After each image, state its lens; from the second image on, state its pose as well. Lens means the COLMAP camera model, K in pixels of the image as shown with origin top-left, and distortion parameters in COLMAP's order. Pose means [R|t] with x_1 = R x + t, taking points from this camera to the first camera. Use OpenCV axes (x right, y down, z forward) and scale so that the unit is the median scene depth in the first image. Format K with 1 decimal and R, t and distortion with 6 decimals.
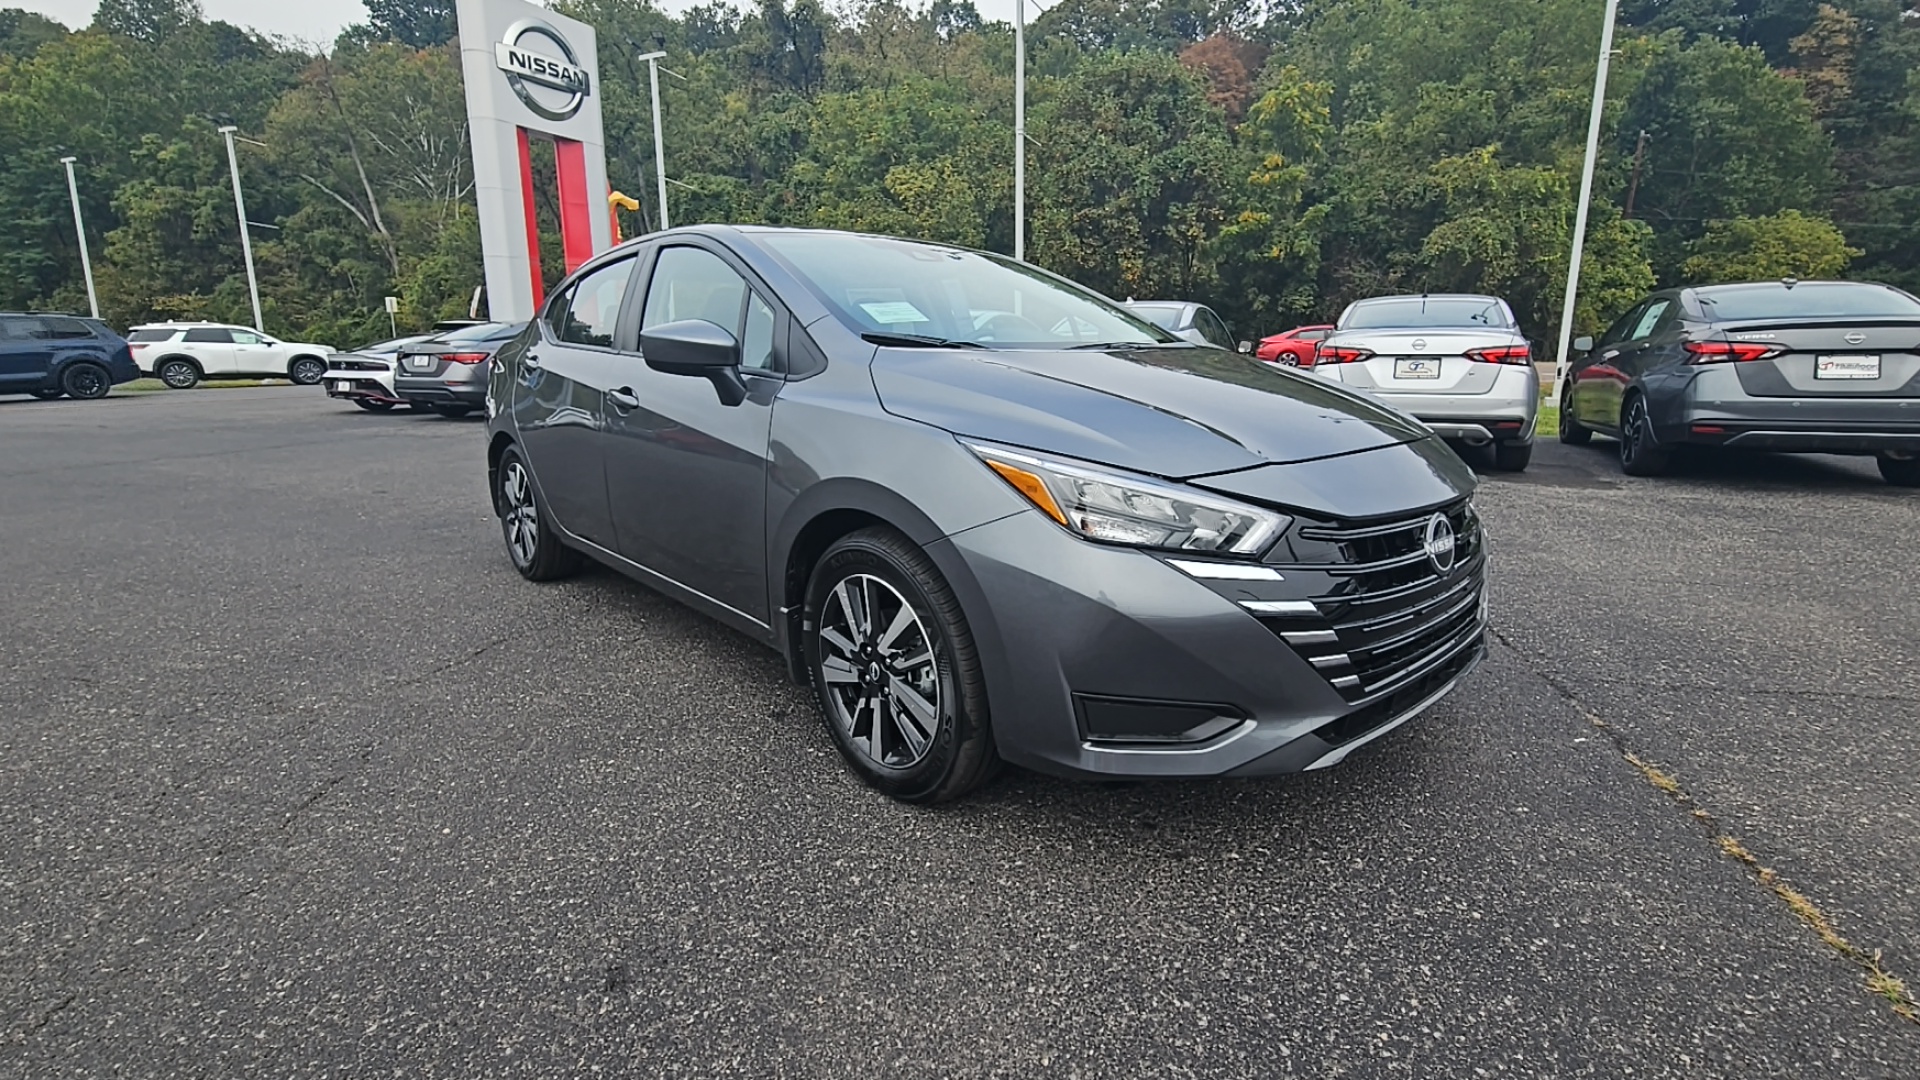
lens RADIAL K [[863.5, 0, 954.8], [0, 863.5, 531.7], [0, 0, 1]] dist [0.019068, -0.011235]
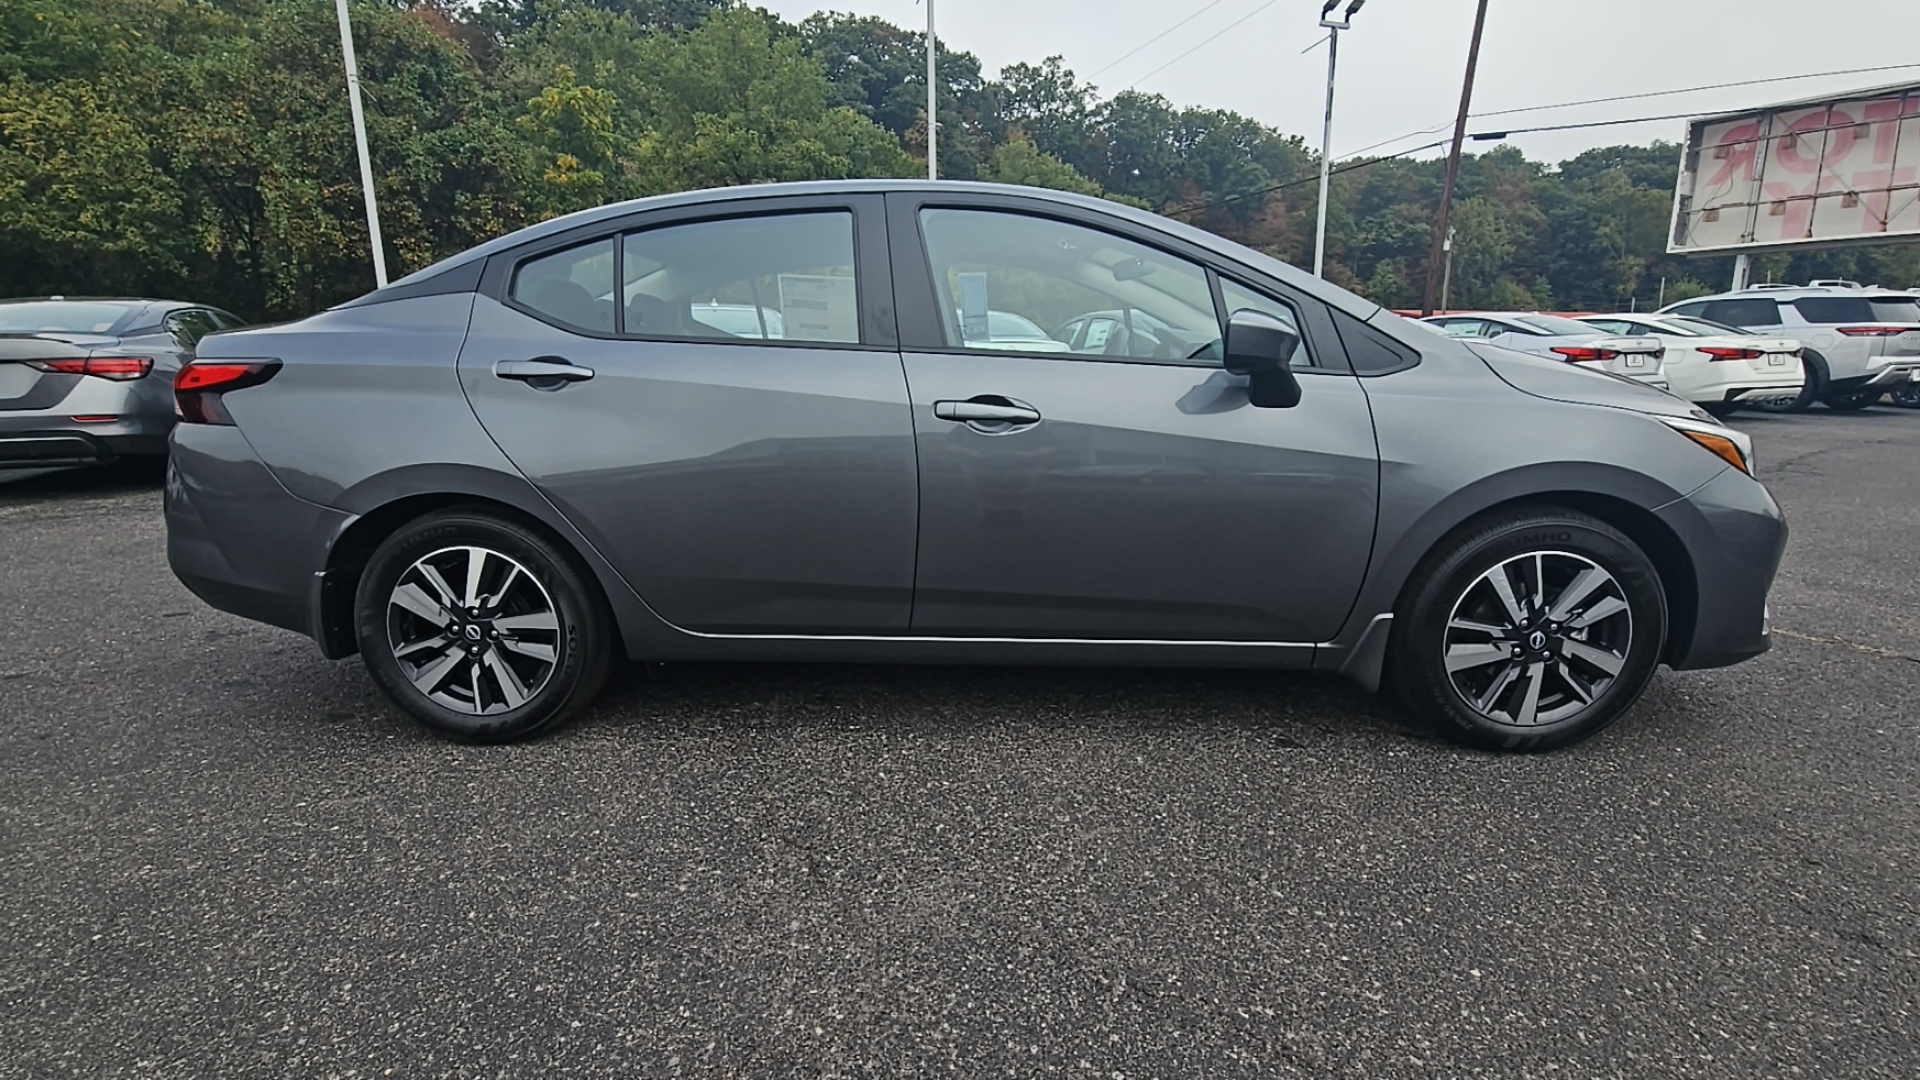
lens RADIAL K [[863.5, 0, 954.8], [0, 863.5, 531.7], [0, 0, 1]] dist [0.019068, -0.011235]
pose [[0.691856, -0.147074, 0.706897, -1.307806], [0.153351, 0.986630, 0.055186, -0.139827], [-0.705562, 0.070222, 0.705160, 0.720176]]
